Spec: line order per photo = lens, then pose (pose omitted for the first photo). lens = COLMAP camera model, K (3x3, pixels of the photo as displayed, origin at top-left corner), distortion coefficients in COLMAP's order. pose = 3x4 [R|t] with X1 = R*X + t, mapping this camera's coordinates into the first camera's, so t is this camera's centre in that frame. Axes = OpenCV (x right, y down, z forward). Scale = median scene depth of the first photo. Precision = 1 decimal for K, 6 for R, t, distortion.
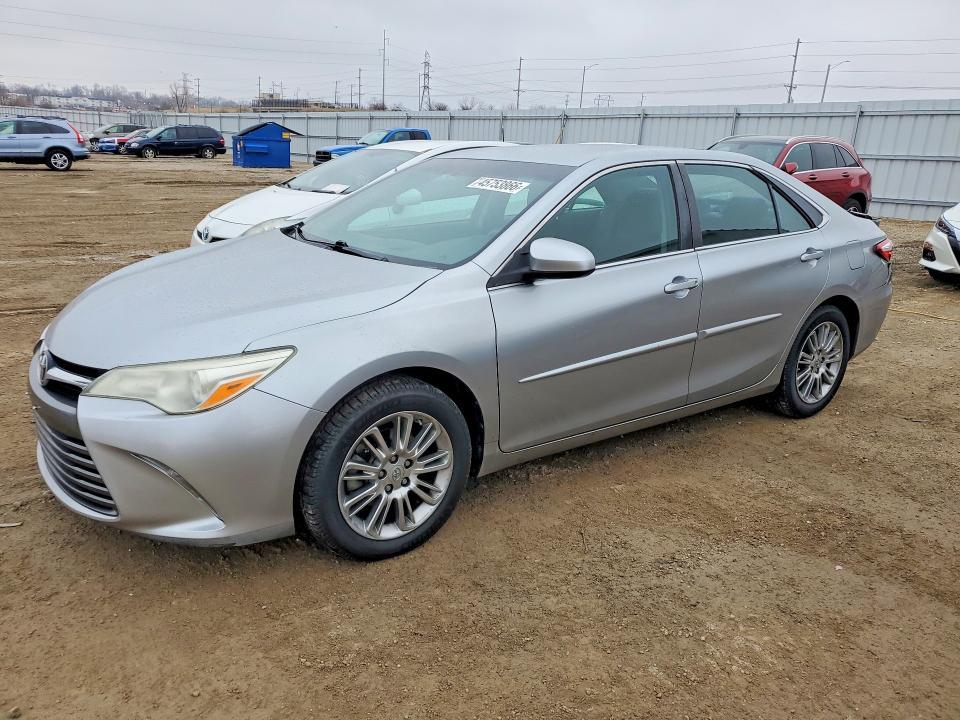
lens RADIAL K [[777.8, 0, 477.9], [0, 777.8, 362.8], [0, 0, 1]] dist [-0.006364, 0.055589]
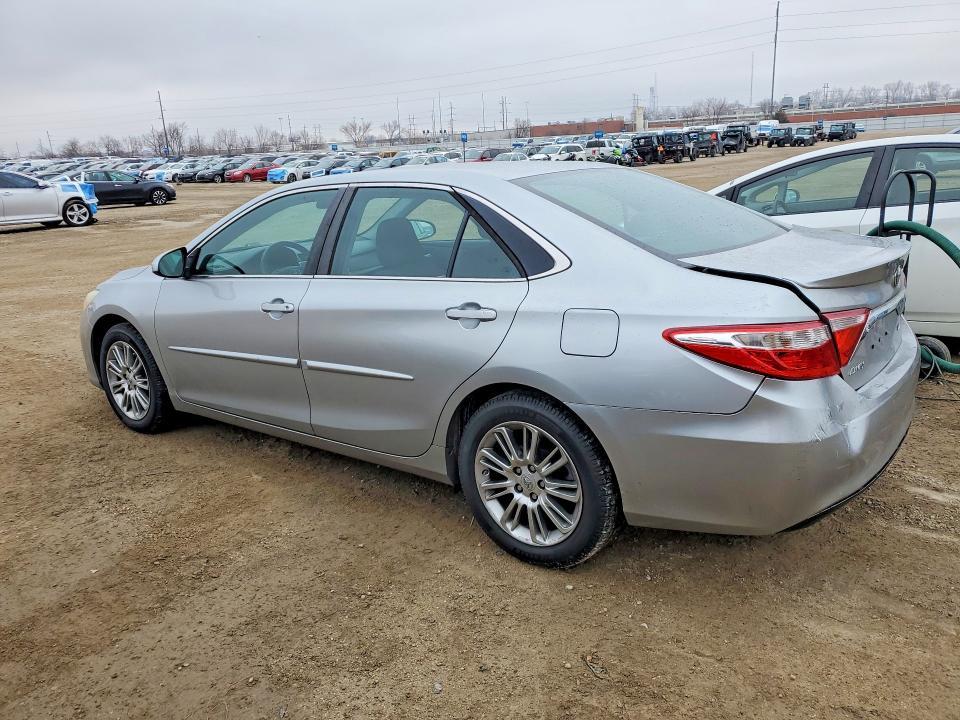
lens RADIAL K [[777.8, 0, 477.9], [0, 777.8, 362.8], [0, 0, 1]] dist [-0.006364, 0.055589]
pose [[0.253543, 0.206582, -0.945008, 1.218281], [-0.220243, 0.963600, 0.151556, -0.225372], [0.941918, 0.169705, 0.289812, 0.900981]]
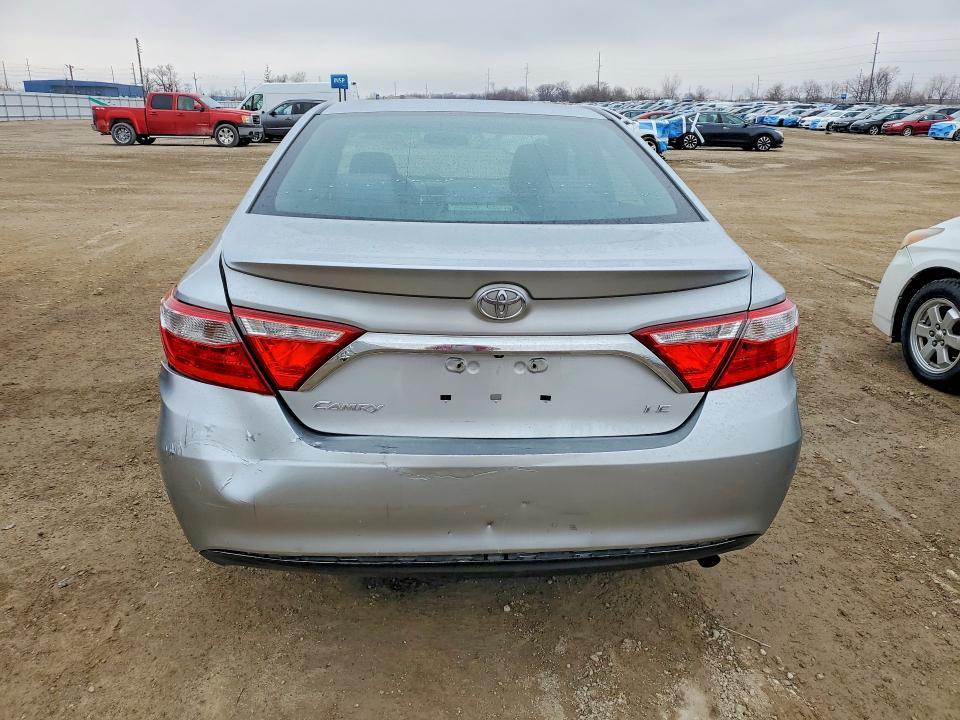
lens RADIAL K [[777.8, 0, 477.9], [0, 777.8, 362.8], [0, 0, 1]] dist [-0.006364, 0.055589]
pose [[-0.573041, 0.208898, -0.792456, 0.977830], [-0.265112, 0.867722, 0.420446, -0.445254], [0.775461, 0.451022, -0.441859, 1.707739]]
